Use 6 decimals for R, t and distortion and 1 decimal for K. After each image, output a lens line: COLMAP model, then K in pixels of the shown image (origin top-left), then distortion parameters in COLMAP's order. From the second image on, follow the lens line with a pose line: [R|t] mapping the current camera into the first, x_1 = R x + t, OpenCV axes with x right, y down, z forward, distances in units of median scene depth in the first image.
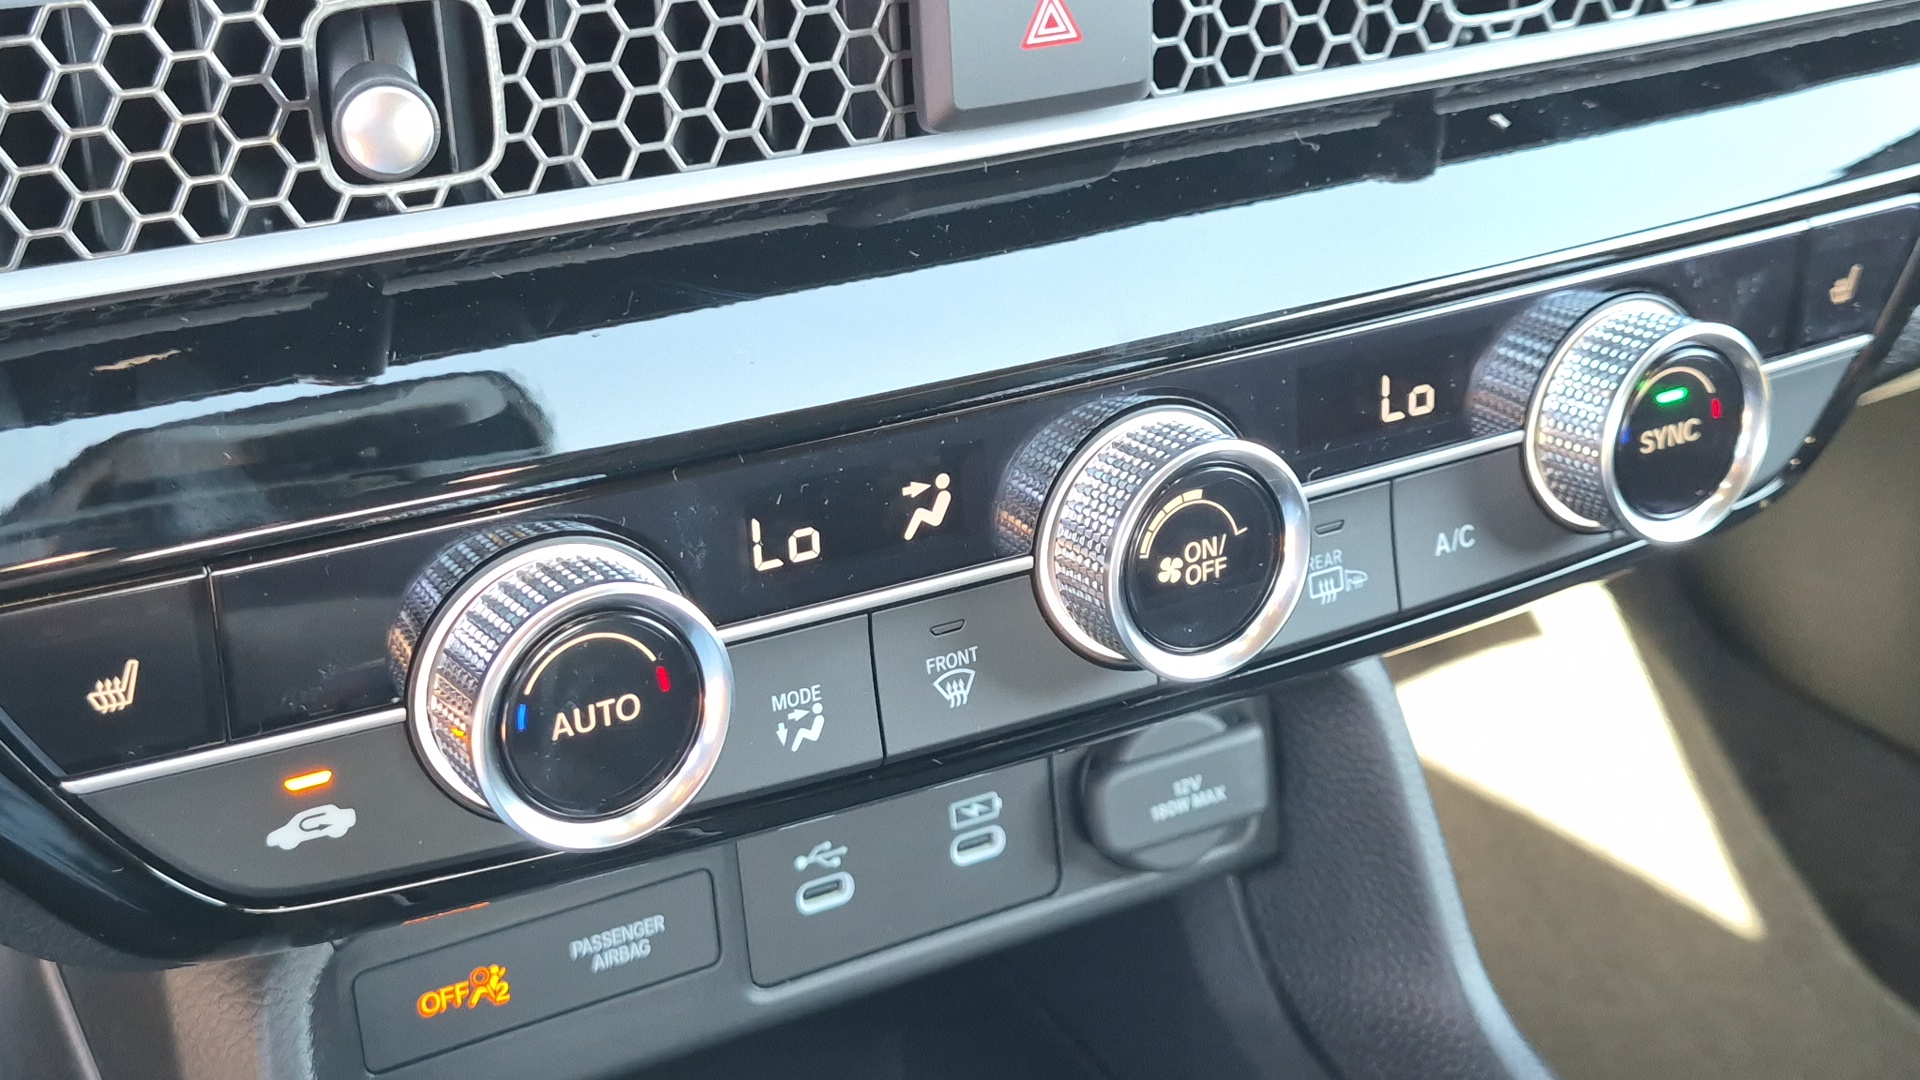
lens RADIAL K [[2647.8, 0, 960.0], [0, 2647.8, 540.0], [0, 0, 1]] dist [0.142602, 0.019822]
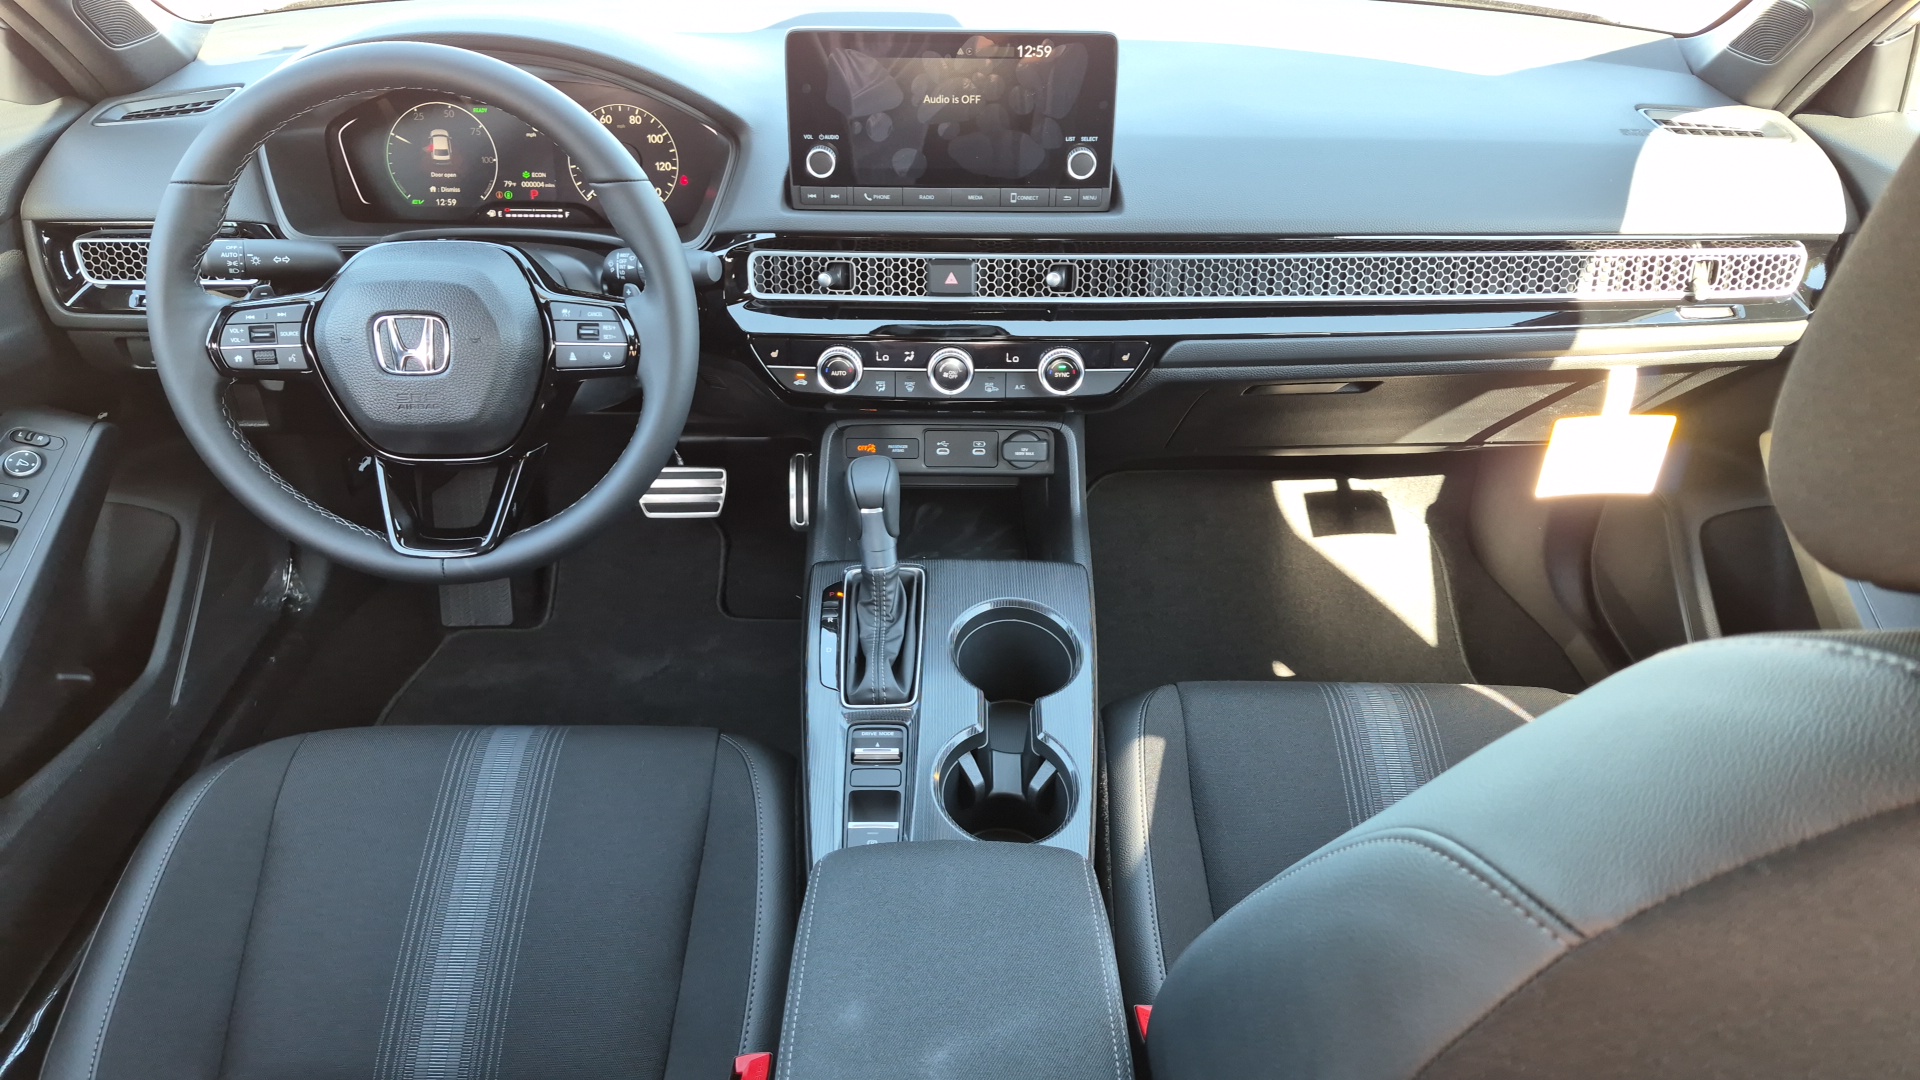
lens RADIAL K [[1352.6, 0, 960.0], [0, 1352.6, 540.0], [0, 0, 1]] dist [0.106119, -0.145400]
pose [[0.859824, 0.215137, -0.463054, 1.267118], [-0.213166, 0.975333, 0.057324, 0.152578], [0.463964, 0.049419, 0.884474, -1.299542]]
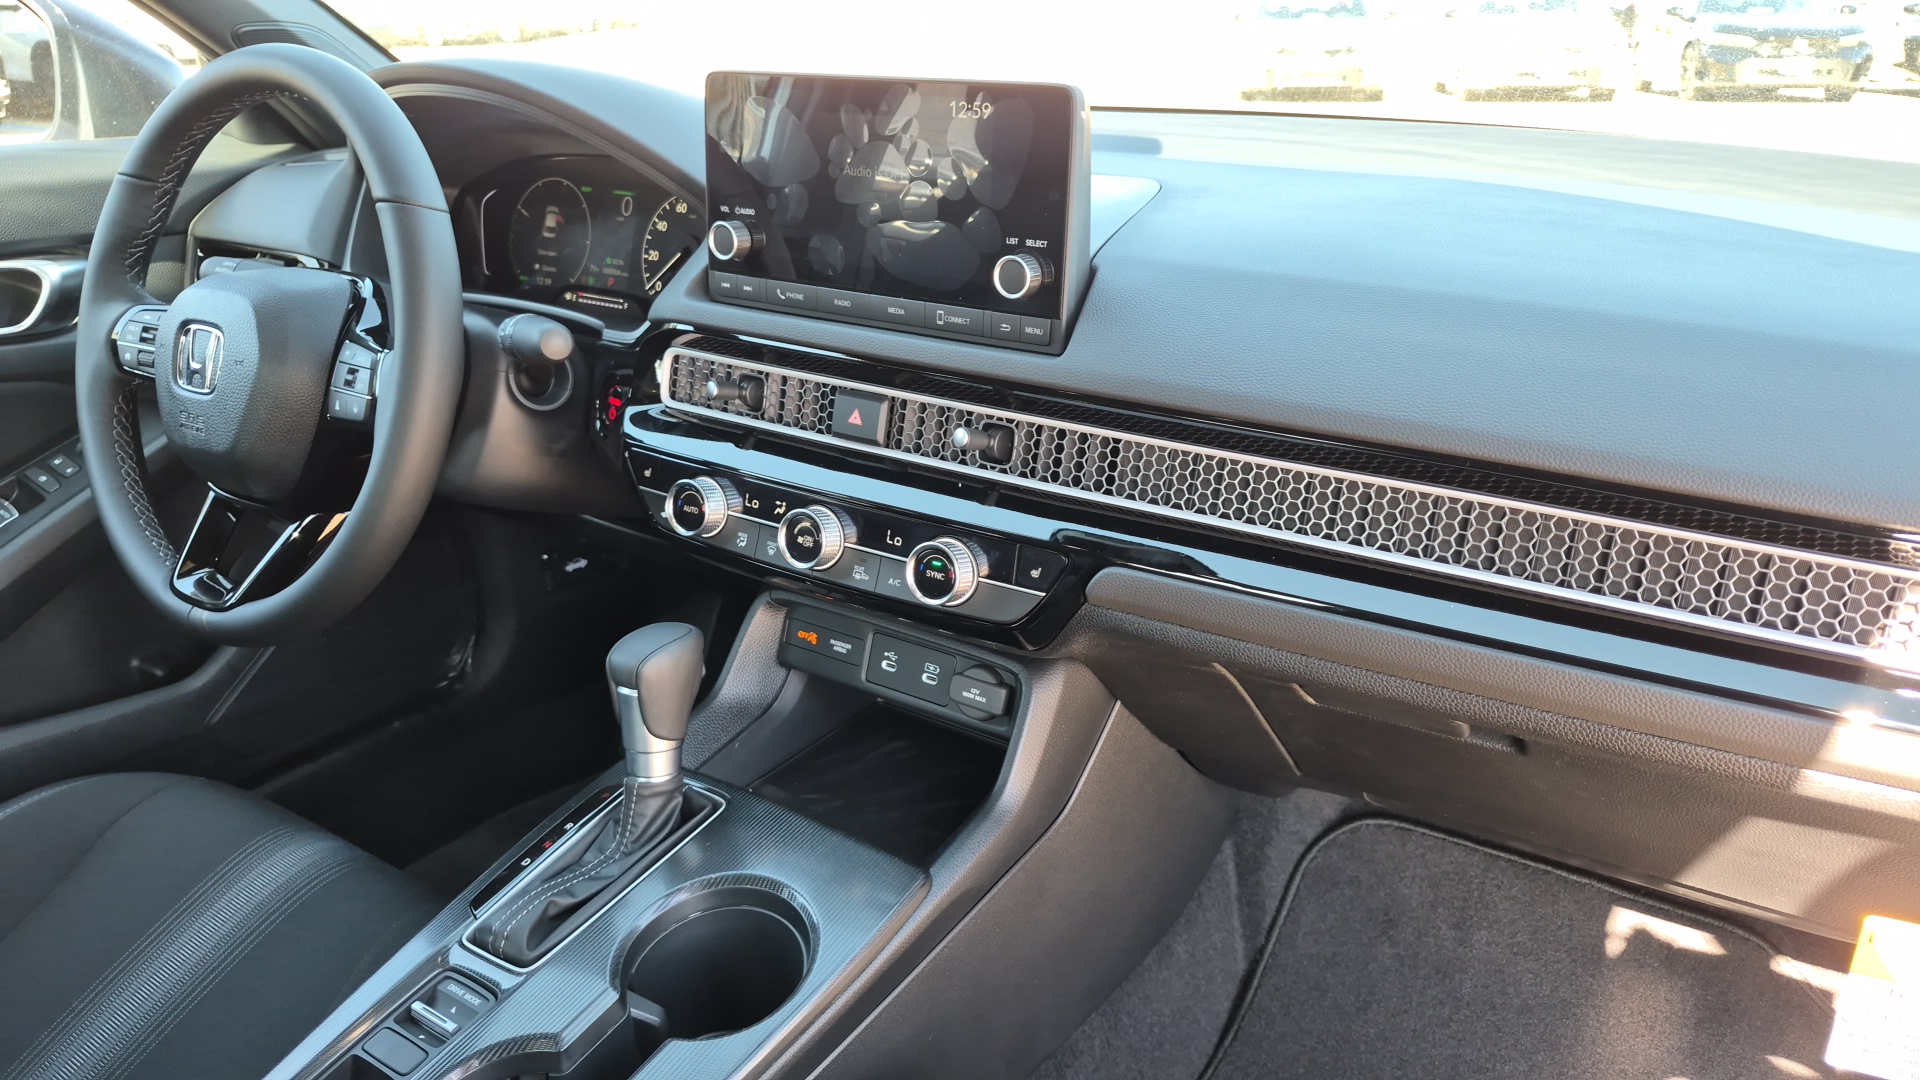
lens RADIAL K [[1352.6, 0, 960.0], [0, 1352.6, 540.0], [0, 0, 1]] dist [0.106119, -0.145400]
pose [[0.419668, 0.260832, -0.869394, 1.640135], [-0.439106, 0.896623, 0.057039, -0.177259], [0.794396, 0.357819, 0.490817, 0.128620]]
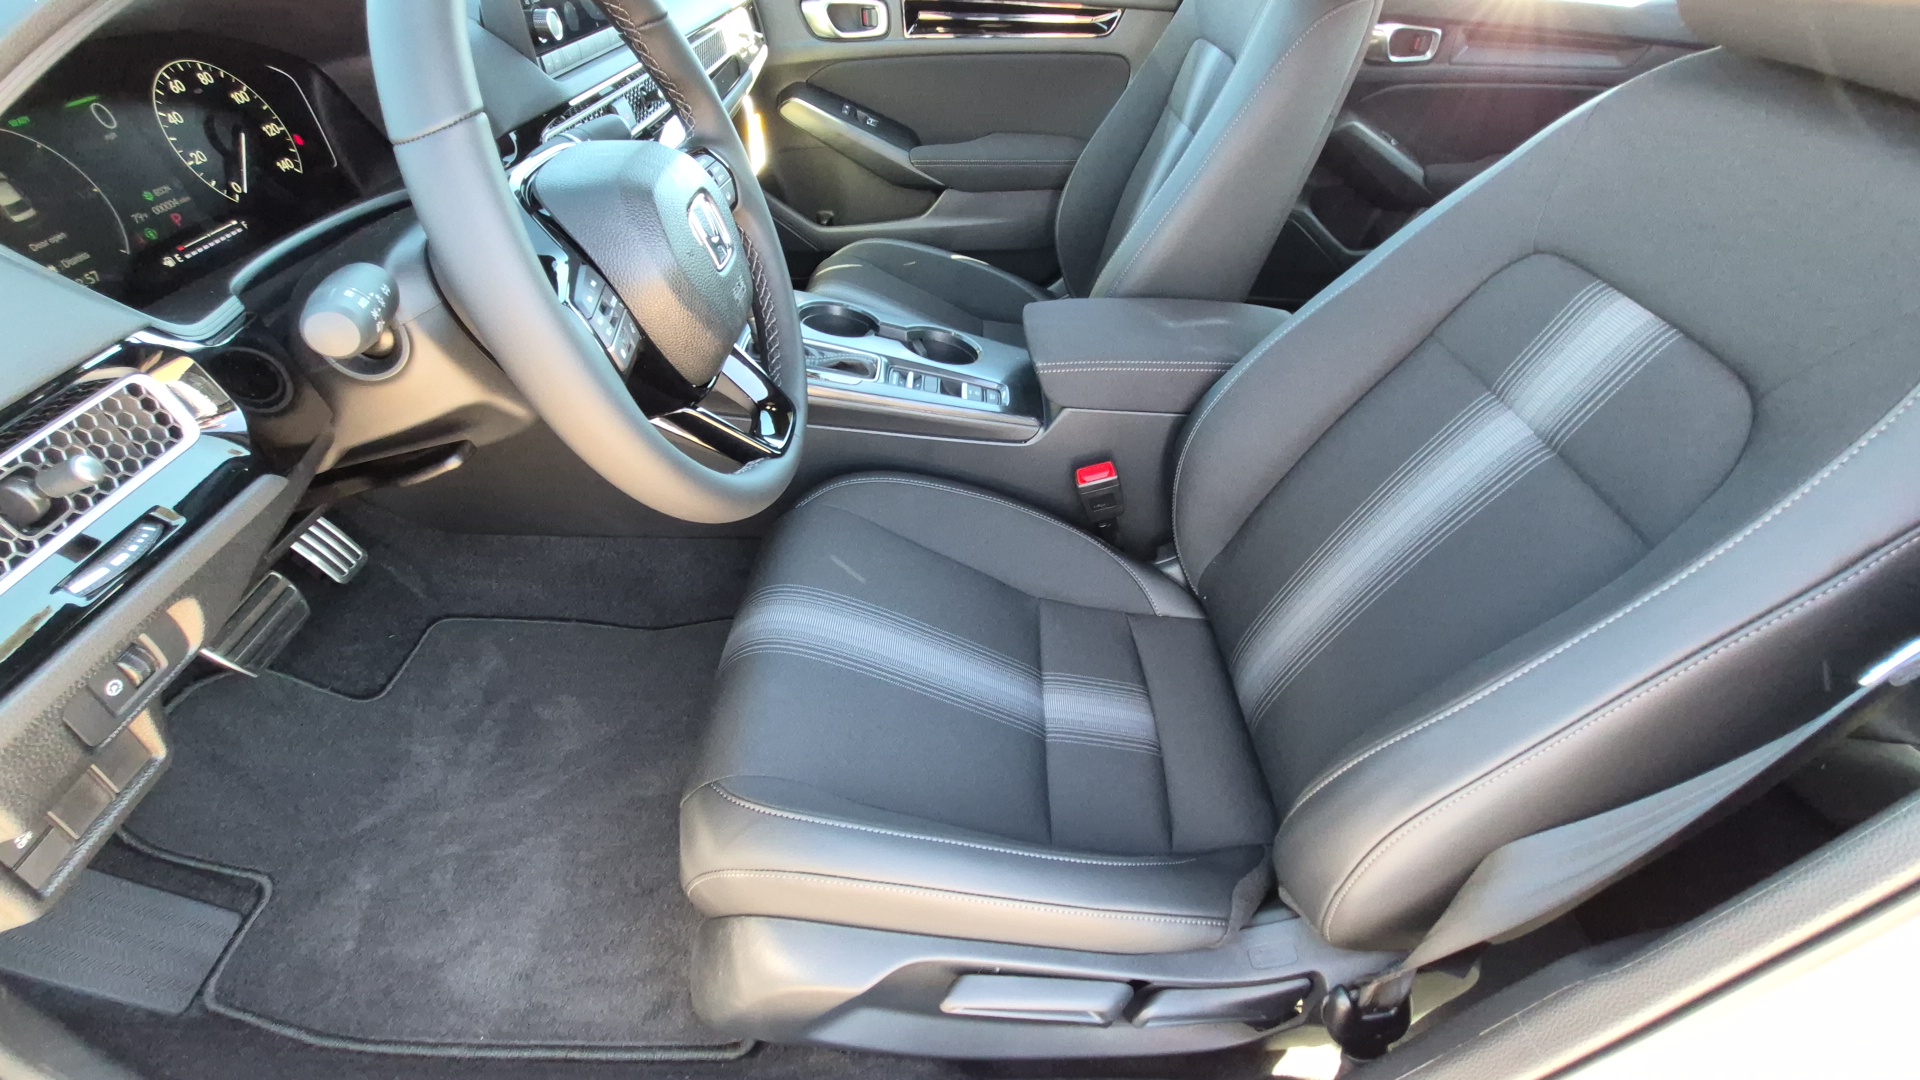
lens RADIAL K [[798.3, 0, 989.1], [0, 798.3, 526.0], [0, 0, 1]] dist [-0.000216, -0.009020]
pose [[0.495078, -0.584261, 0.643069, -1.236679], [0.434332, 0.807448, 0.399229, 0.215454], [-0.752499, 0.081656, 0.653512, -0.851637]]
